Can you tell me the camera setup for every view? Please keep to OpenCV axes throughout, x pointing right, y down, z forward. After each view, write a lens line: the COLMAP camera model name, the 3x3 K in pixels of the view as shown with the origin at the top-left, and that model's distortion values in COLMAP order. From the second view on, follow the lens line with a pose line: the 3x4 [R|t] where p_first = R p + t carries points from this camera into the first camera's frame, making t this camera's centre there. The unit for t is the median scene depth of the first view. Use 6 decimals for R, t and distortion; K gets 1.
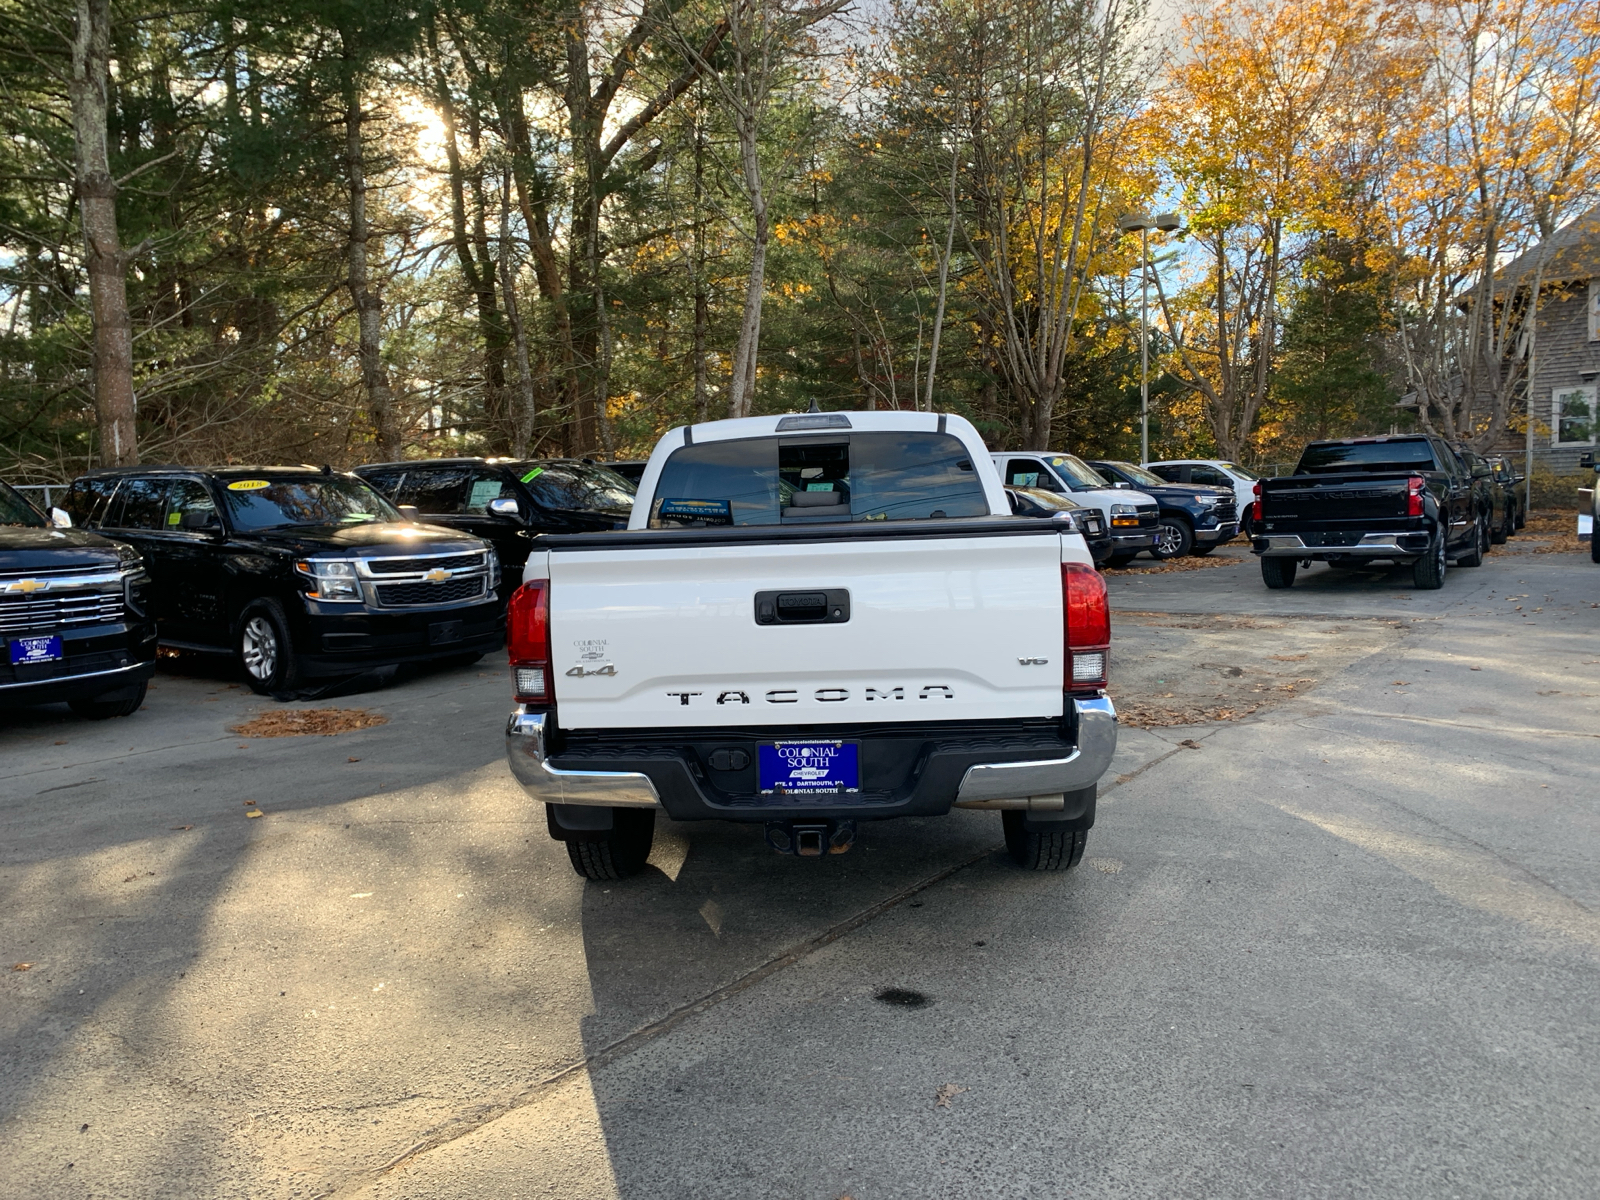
lens RADIAL K [[1178.5, 0, 753.5], [0, 1178.5, 617.5], [0, 0, 1]] dist [0.037529, -0.052045]
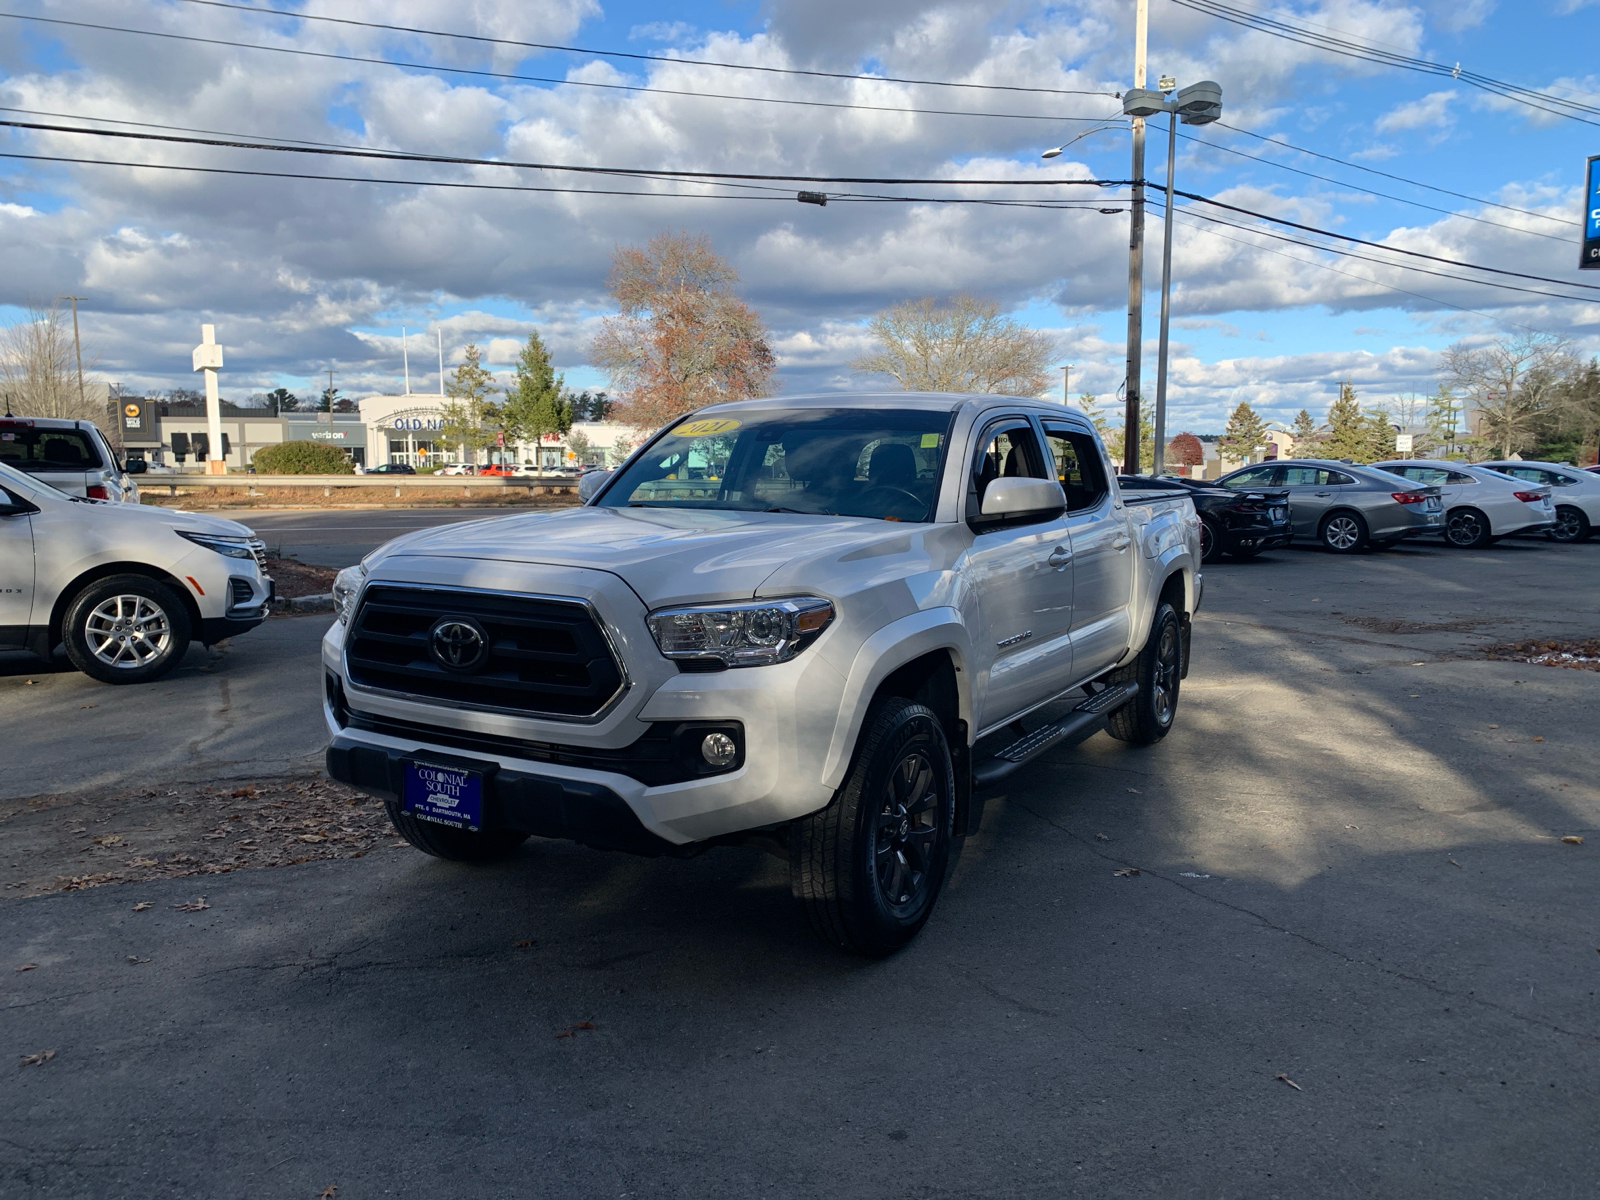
lens RADIAL K [[1207.0, 0, 777.6], [0, 1207.0, 595.4], [0, 0, 1]] dist [0.010849, -0.004417]
pose [[-0.894037, -0.011361, 0.447849, -0.466394], [0.072364, 0.982888, 0.169393, -0.267261], [-0.442110, 0.183852, -0.877916, 2.955704]]
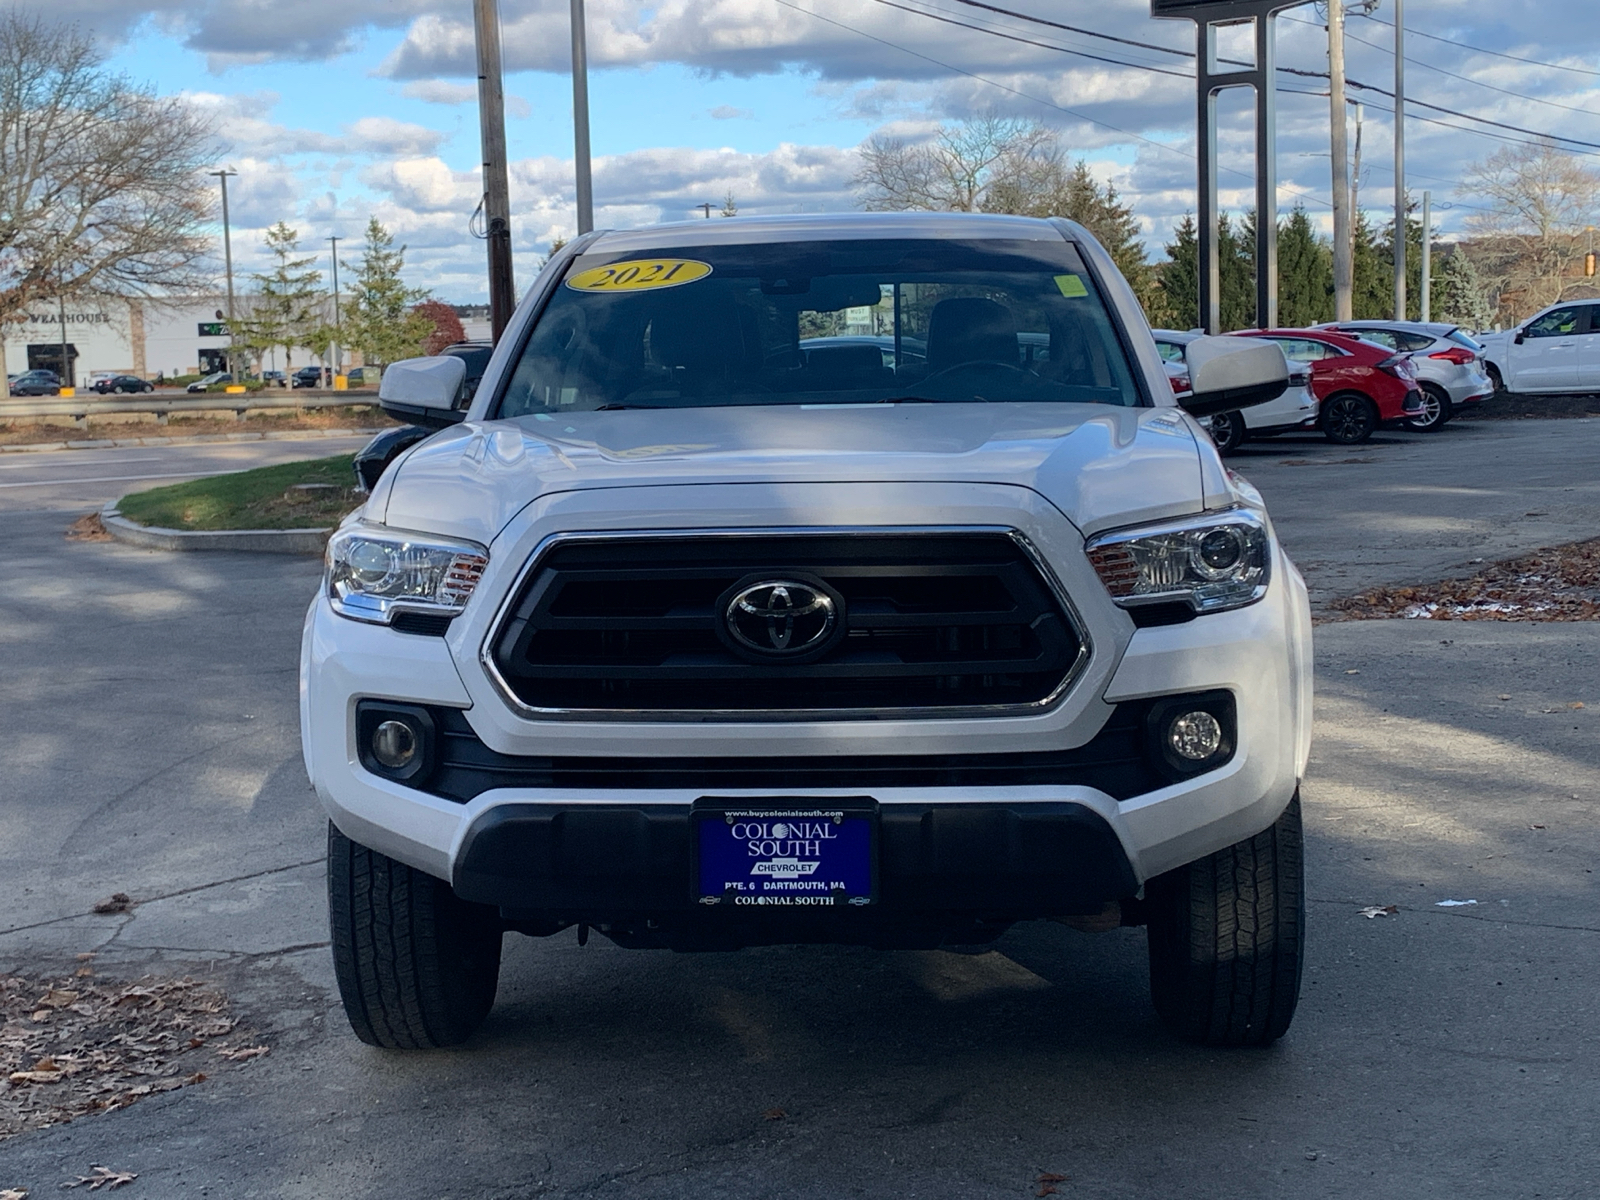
lens RADIAL K [[2419.2, 0, 744.3], [0, 2419.2, 600.8], [0, 0, 1]] dist [0.095263, -0.107879]
pose [[-0.997720, 0.066764, 0.009890, 0.134420], [0.067427, 0.979545, 0.189592, -0.316016], [0.002970, 0.189827, -0.981813, 3.365581]]
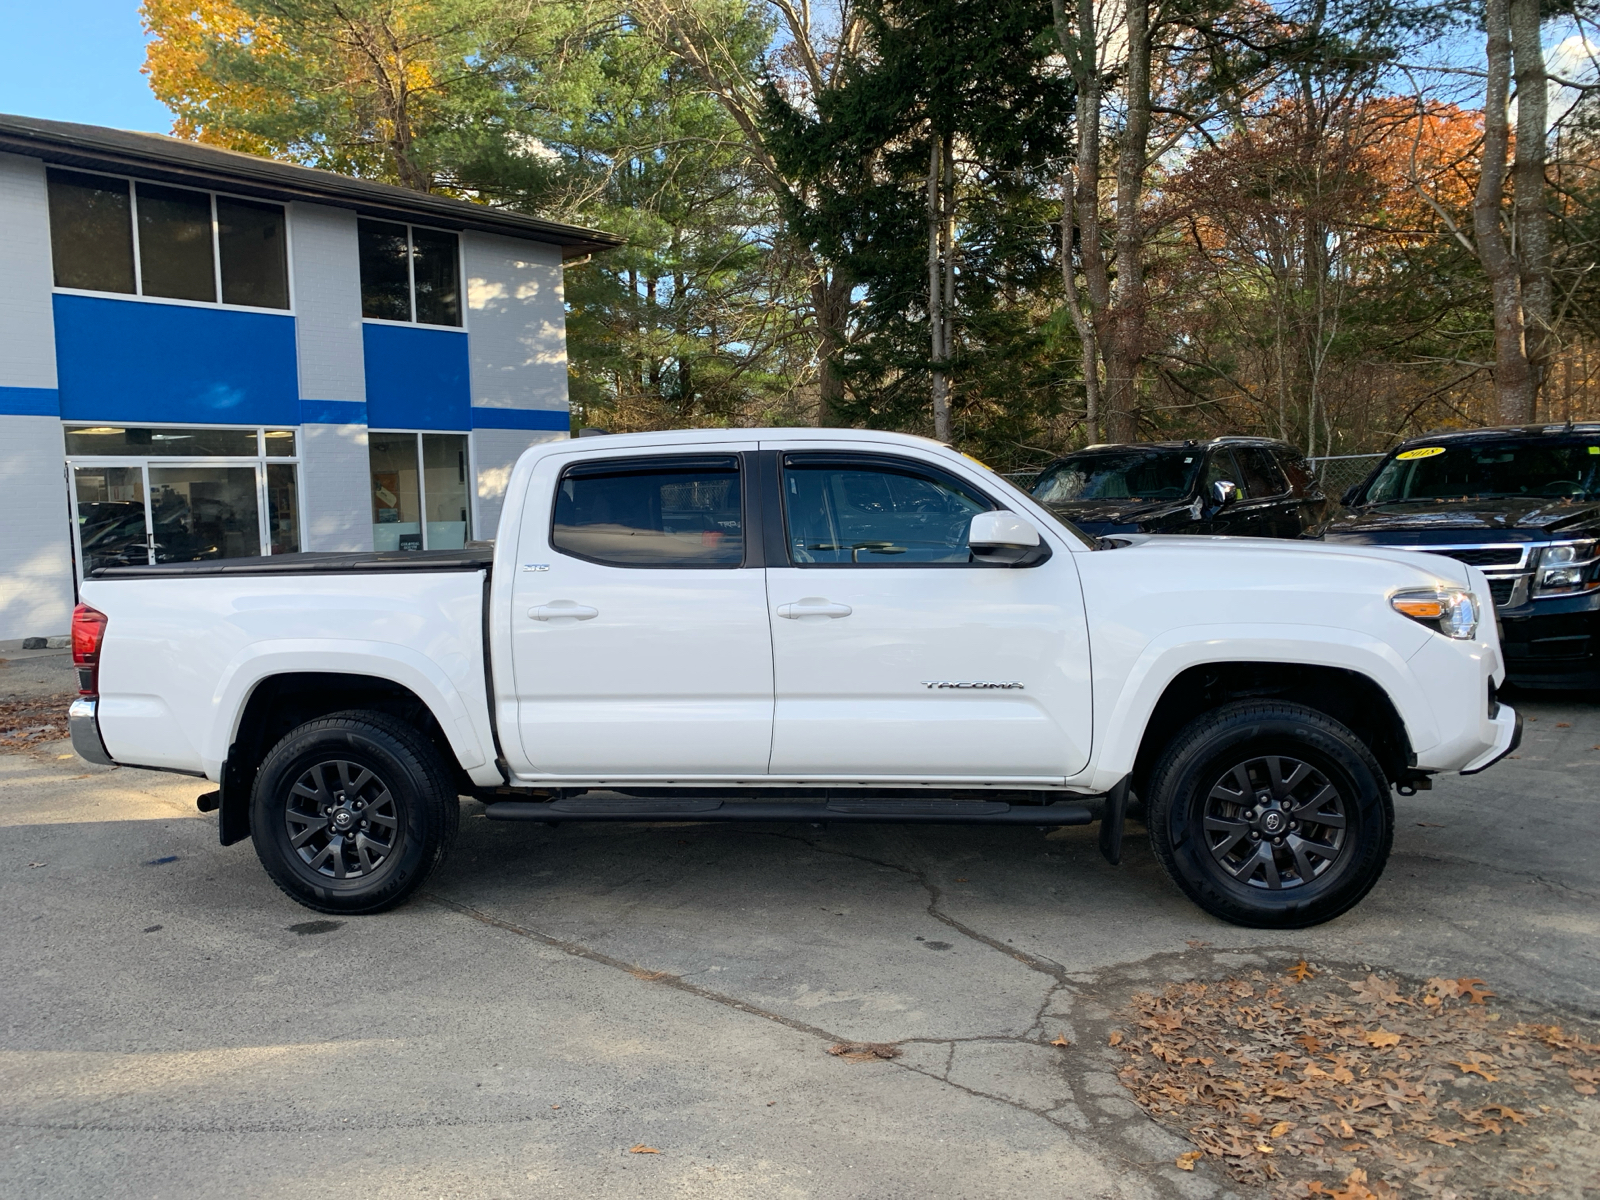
lens RADIAL K [[1220.5, 0, 772.8], [0, 1220.5, 573.6], [0, 0, 1]] dist [0.009875, -0.007435]
pose [[-0.075265, 0.090349, -0.993062, 1.444215], [-0.057639, 0.993828, 0.094787, -0.220550], [0.995496, 0.064373, -0.069592, 1.681439]]
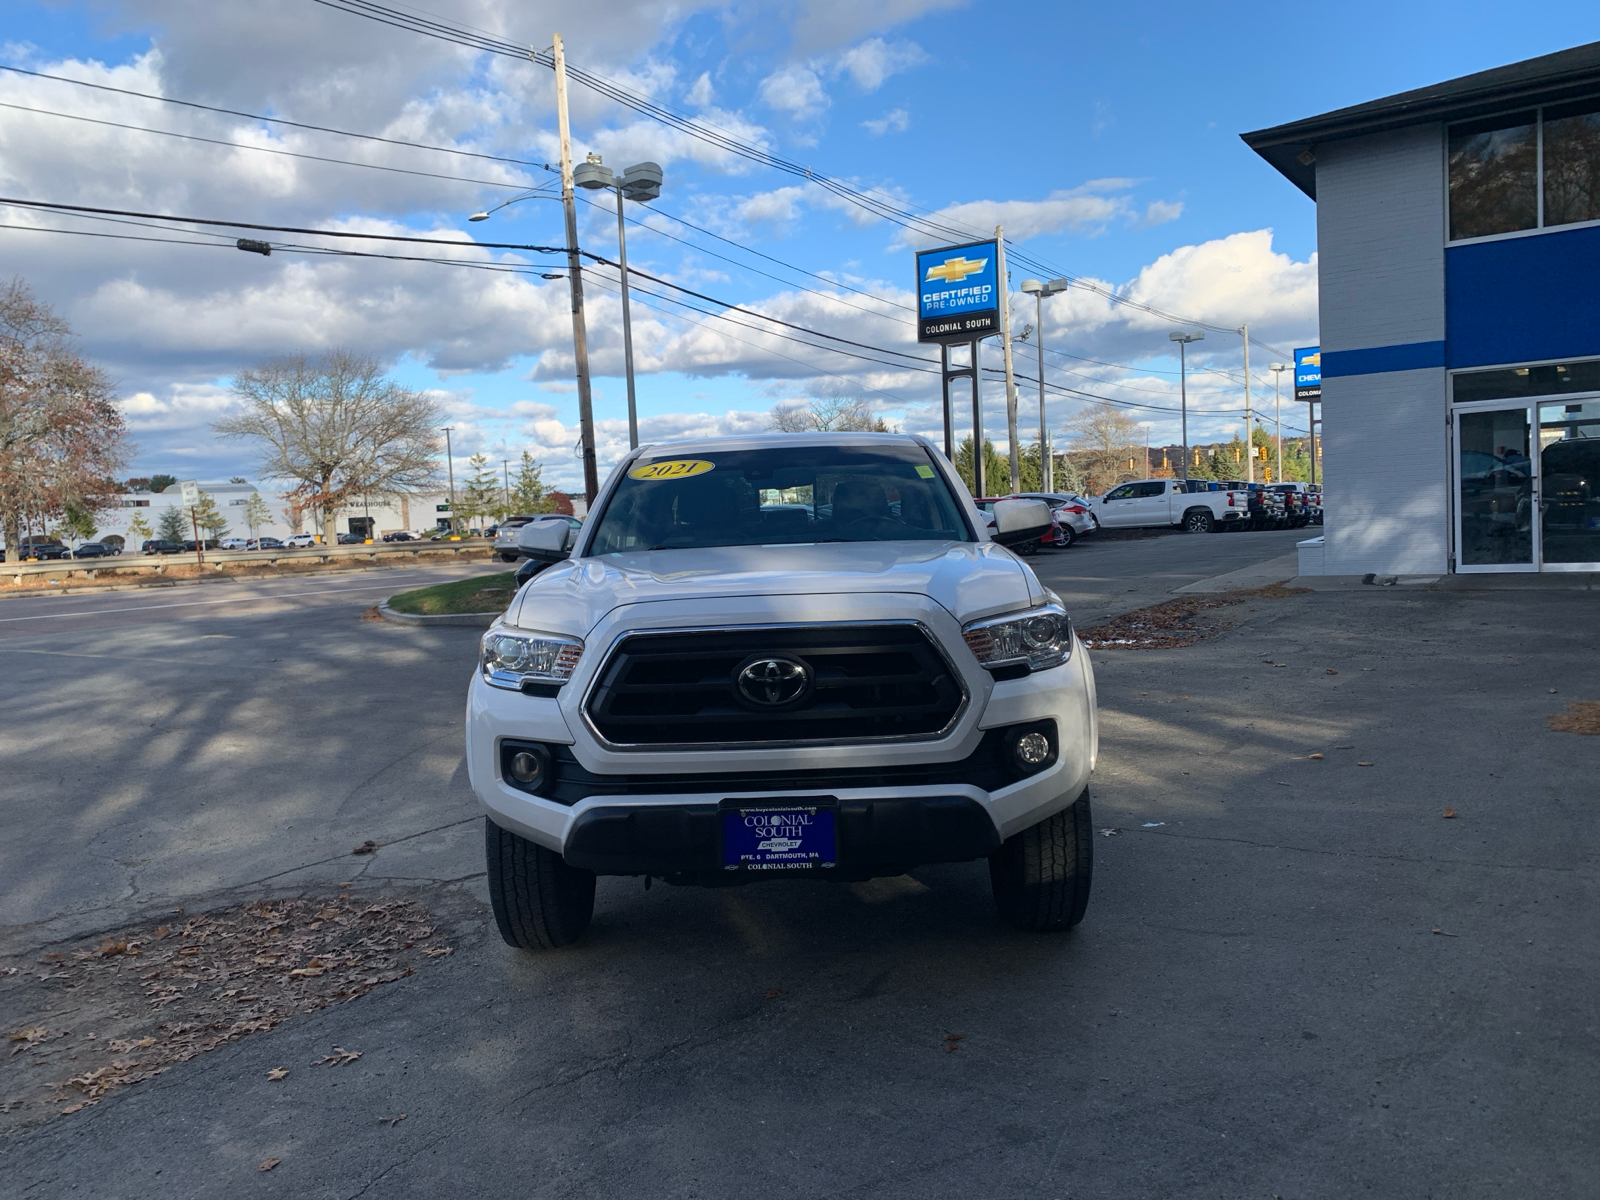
lens RADIAL K [[1220.5, 0, 772.8], [0, 1220.5, 573.6], [0, 0, 1]] dist [0.009875, -0.007435]
pose [[-0.995223, 0.088731, -0.040709, 0.157332], [0.082199, 0.986603, 0.140918, -0.297002], [0.052667, 0.136899, -0.989184, 3.135732]]
